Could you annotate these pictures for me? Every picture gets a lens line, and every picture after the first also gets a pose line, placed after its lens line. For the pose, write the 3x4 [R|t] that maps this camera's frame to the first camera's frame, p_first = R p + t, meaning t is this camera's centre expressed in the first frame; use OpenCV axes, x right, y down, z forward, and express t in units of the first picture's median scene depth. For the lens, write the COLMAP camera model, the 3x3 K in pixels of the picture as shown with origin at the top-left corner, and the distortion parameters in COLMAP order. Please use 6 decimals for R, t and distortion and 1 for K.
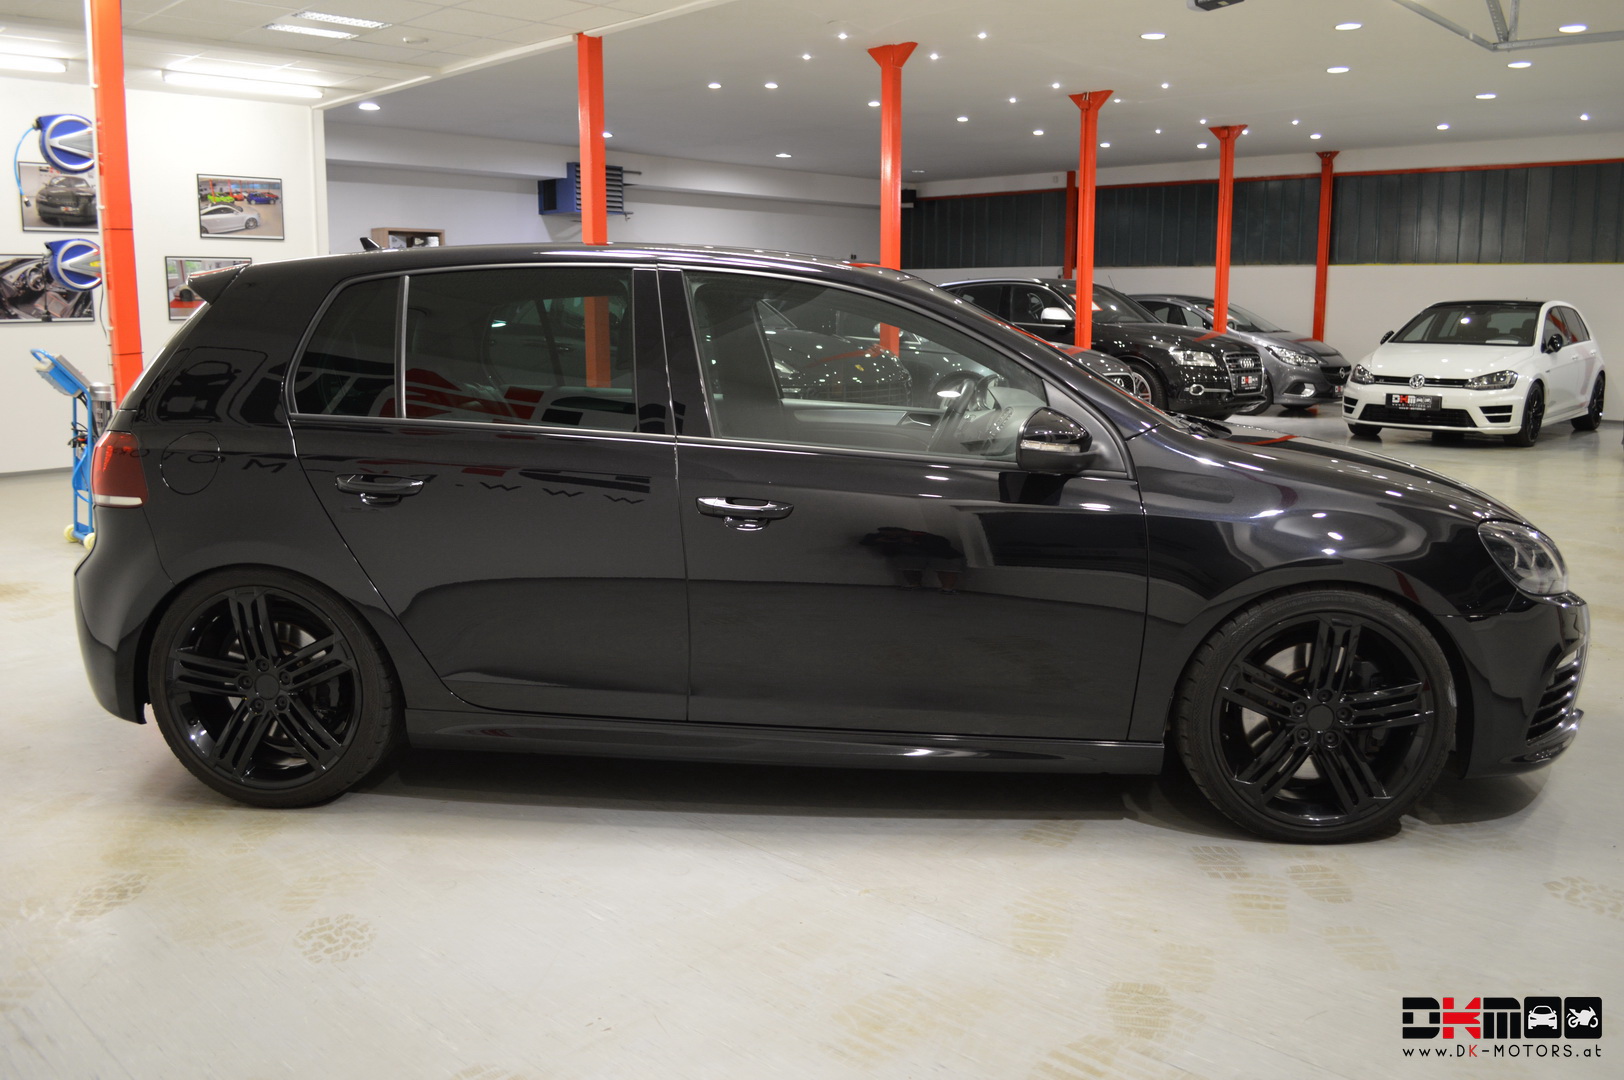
lens RADIAL K [[1262.4, 0, 812.1], [0, 1262.4, 482.0], [0, 0, 1]] dist [-0.082967, -0.001211]
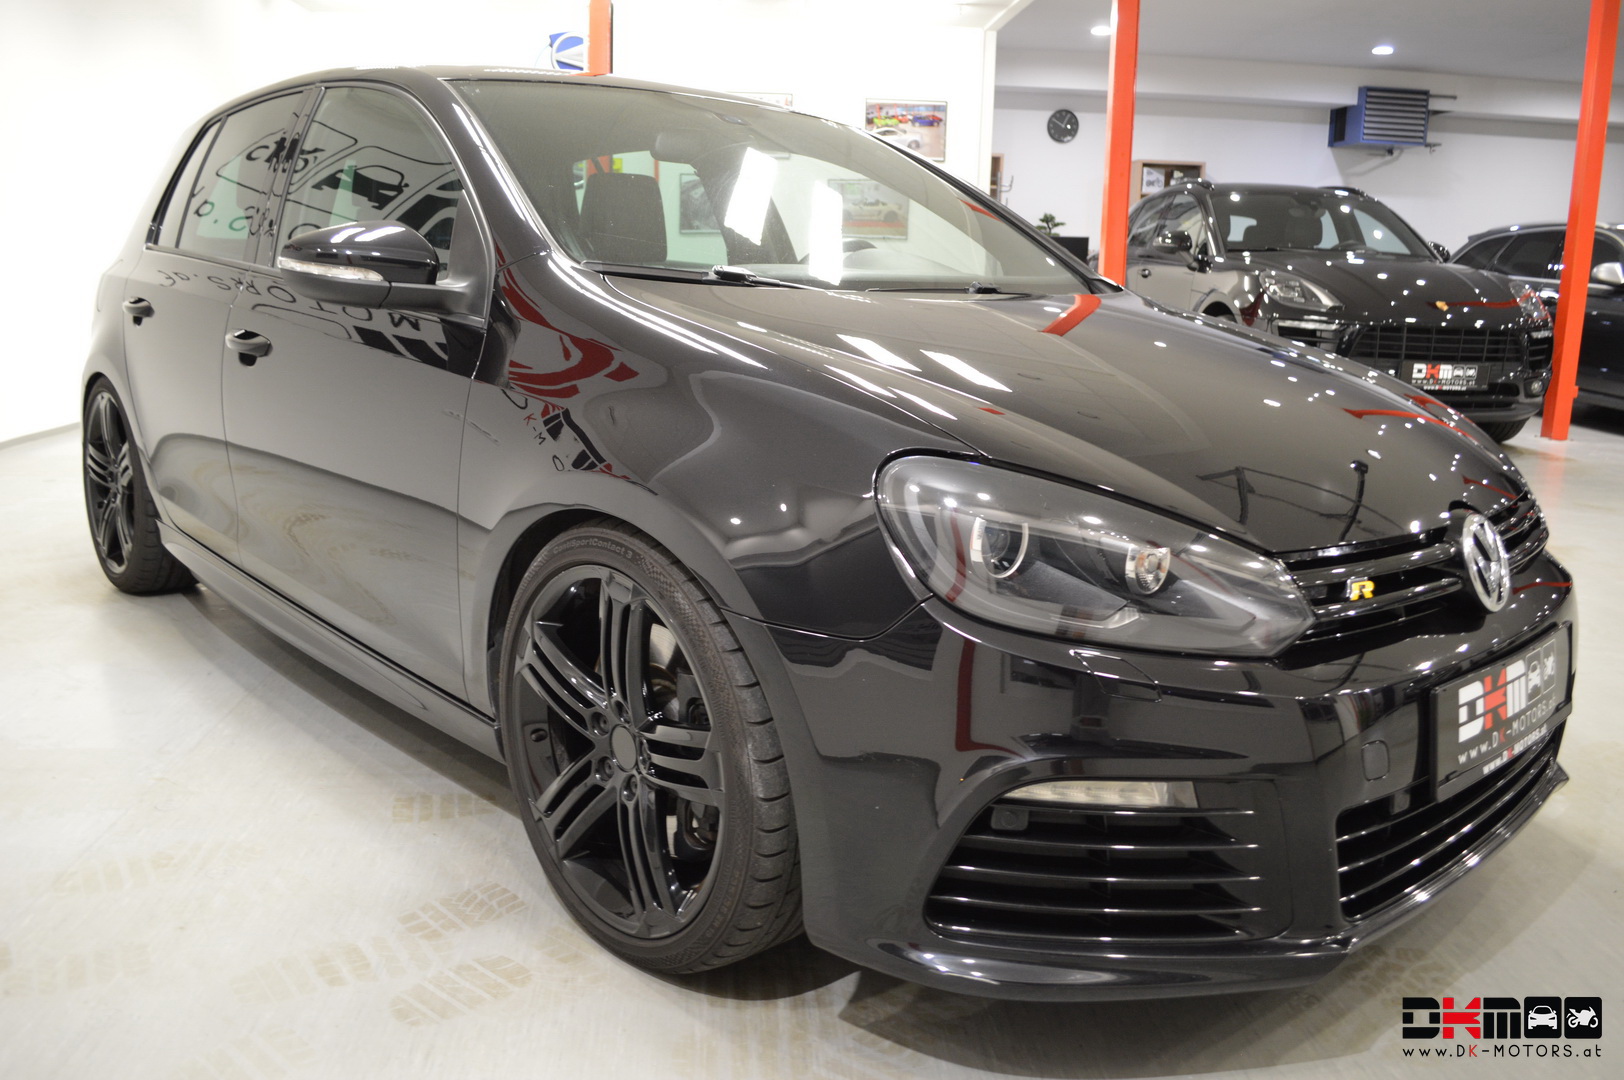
lens RADIAL K [[1261.3, 0, 847.4], [0, 1261.3, 516.6], [0, 0, 1]] dist [-0.080534, 0.008074]
pose [[0.756120, 0.148324, -0.637403, 0.223281], [-0.111282, 0.988933, 0.098117, 0.002511], [0.644902, -0.003257, 0.764258, 0.159583]]
